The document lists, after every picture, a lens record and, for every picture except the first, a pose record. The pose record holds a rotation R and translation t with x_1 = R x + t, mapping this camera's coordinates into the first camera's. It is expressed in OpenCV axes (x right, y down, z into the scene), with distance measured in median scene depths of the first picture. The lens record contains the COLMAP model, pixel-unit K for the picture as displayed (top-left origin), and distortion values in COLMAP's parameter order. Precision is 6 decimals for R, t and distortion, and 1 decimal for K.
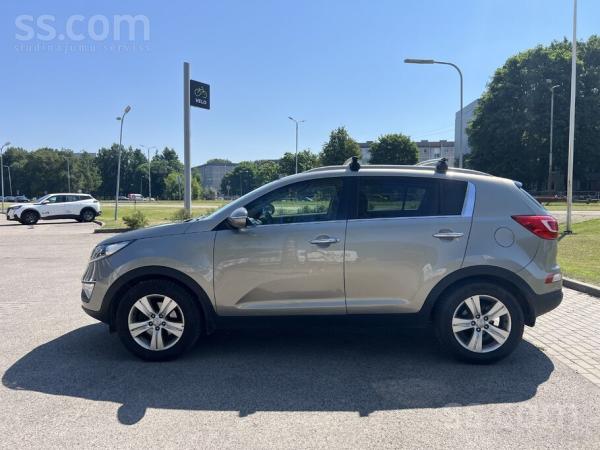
lens RADIAL K [[453.3, 0, 294.1], [0, 453.3, 226.0], [0, 0, 1]] dist [0.030863, -0.016747]
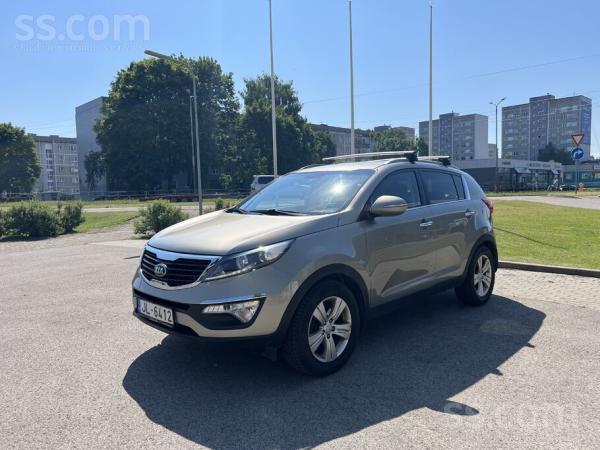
lens RADIAL K [[453.3, 0, 302.4], [0, 453.3, 223.1], [0, 0, 1]] dist [0.030863, -0.016747]
pose [[0.681437, -0.063911, 0.729081, -0.147826], [0.067062, 0.997442, 0.024755, -0.002562], [-0.728797, 0.032025, 0.683980, 0.066597]]
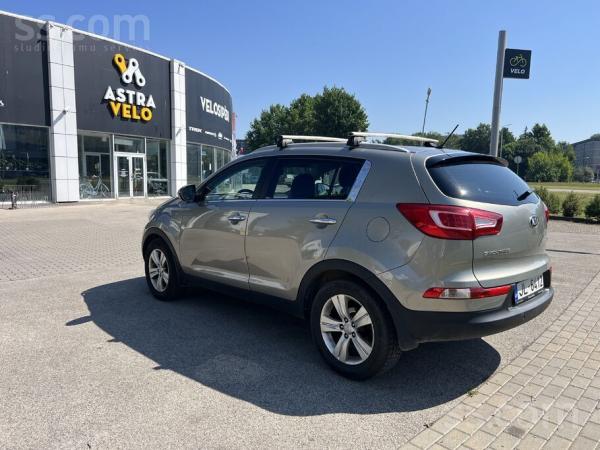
lens RADIAL K [[453.3, 0, 298.4], [0, 453.3, 226.1], [0, 0, 1]] dist [0.030863, -0.016747]
pose [[0.717535, 0.084828, -0.691337, 0.136956], [-0.055886, 0.996368, 0.064252, -0.003581], [0.694277, -0.007467, 0.719670, 0.050955]]
